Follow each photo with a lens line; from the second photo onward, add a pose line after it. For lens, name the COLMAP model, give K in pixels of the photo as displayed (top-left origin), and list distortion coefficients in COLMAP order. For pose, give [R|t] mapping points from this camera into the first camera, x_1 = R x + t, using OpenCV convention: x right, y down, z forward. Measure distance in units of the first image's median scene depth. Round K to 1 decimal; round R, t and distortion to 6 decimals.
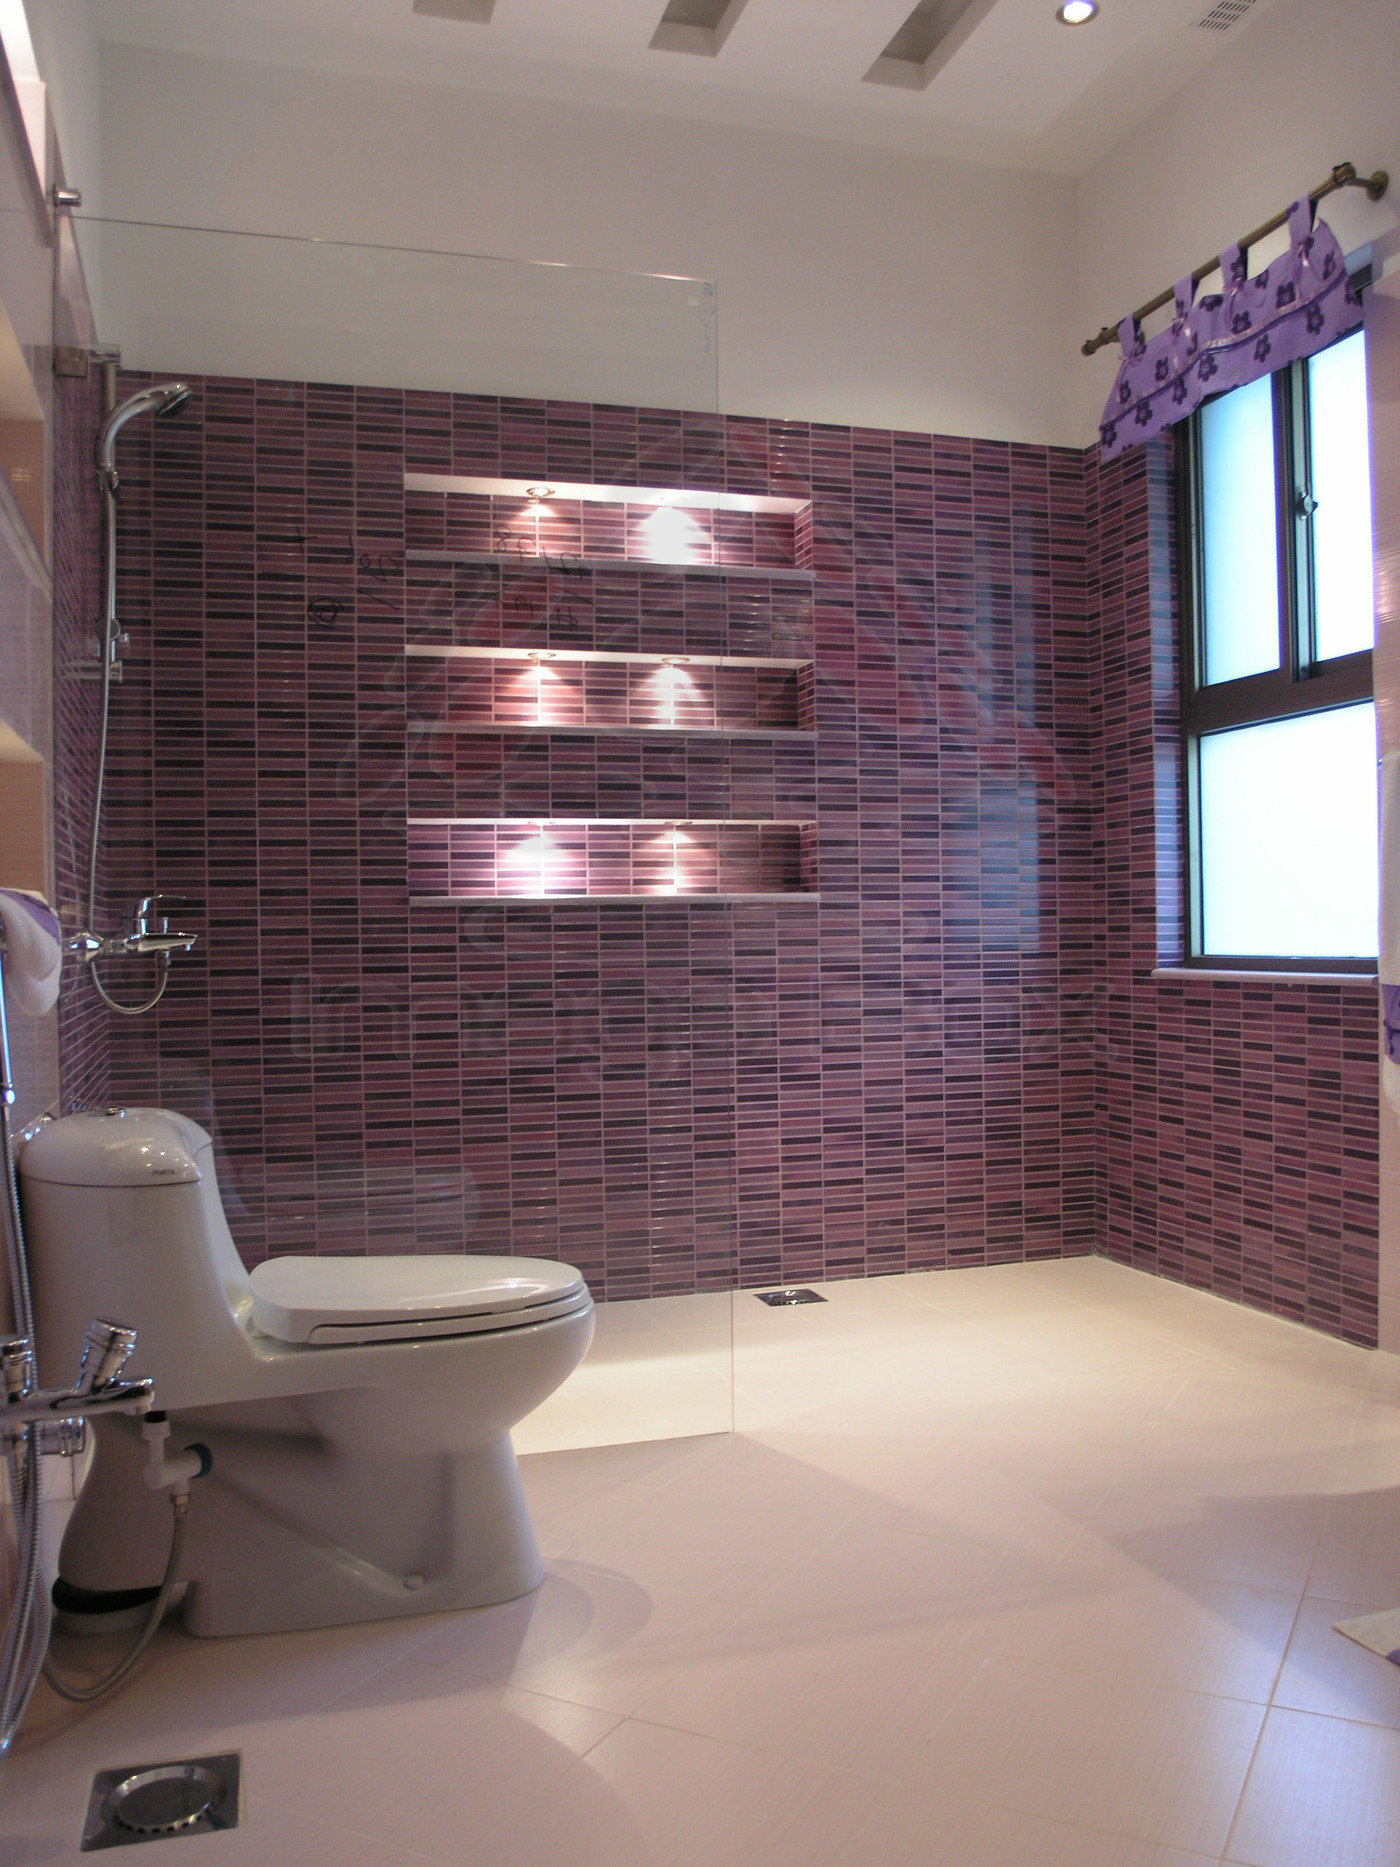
lens RADIAL K [[1563.7, 0, 695.6], [0, 1563.7, 947.4], [0, 0, 1]] dist [-0.109729, 0.068133]
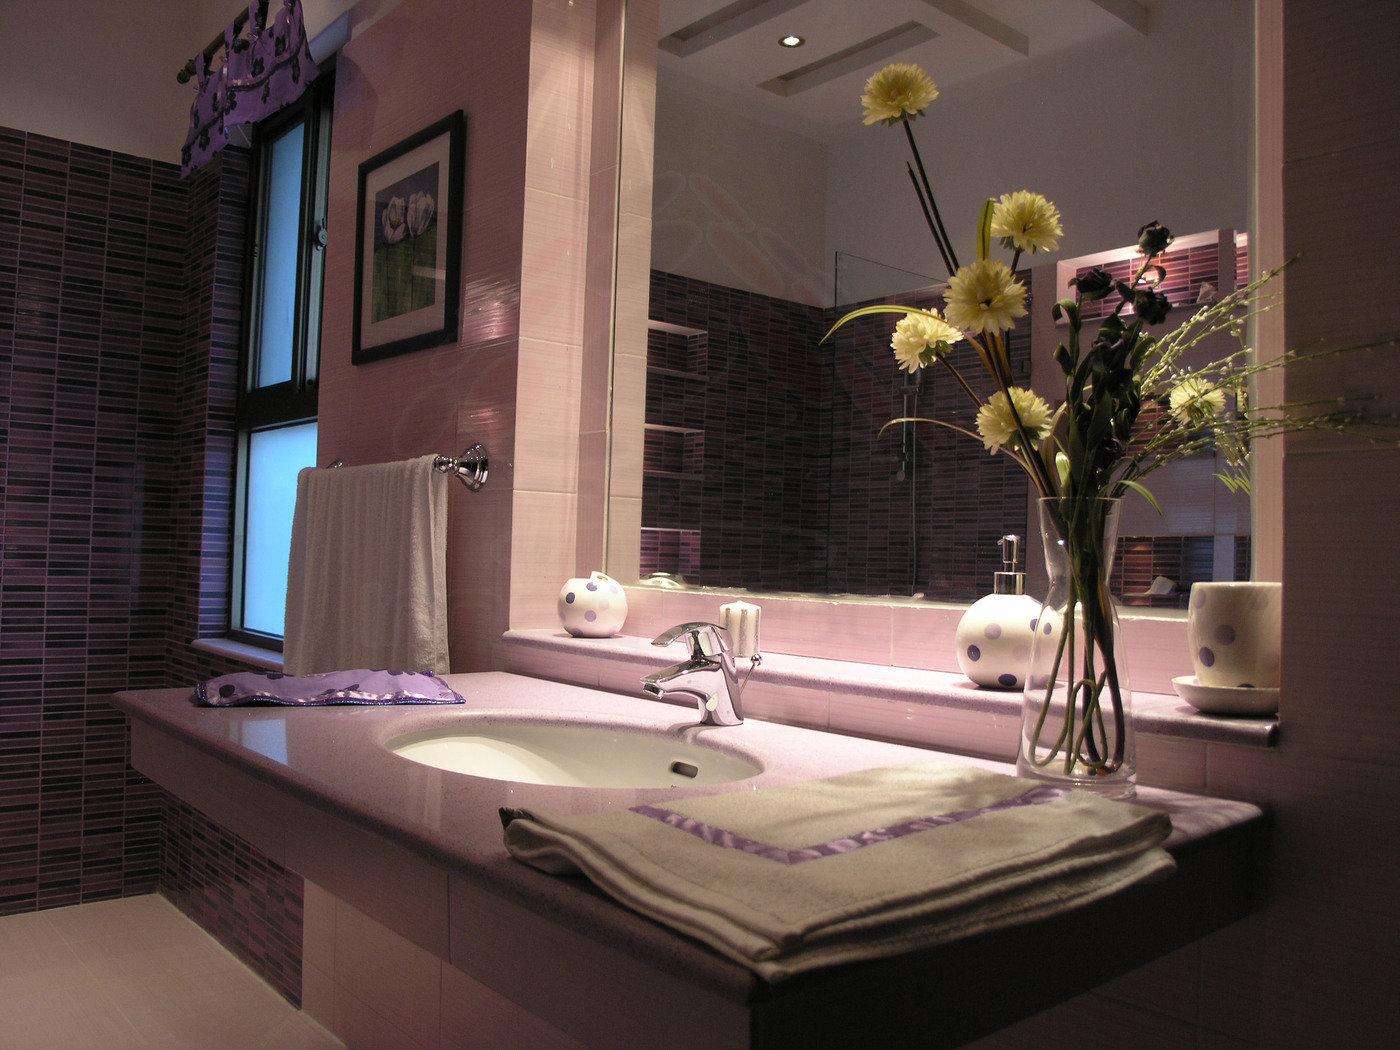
lens RADIAL K [[1172.5, 0, 705.2], [0, 1172.5, 513.8], [0, 0, 1]] dist [-0.109729, 0.068133]
pose [[0.914038, 0.056825, 0.401628, 0.285861], [-0.040515, 0.997977, -0.048994, -0.048447], [-0.403600, 0.028510, 0.914491, 0.098152]]
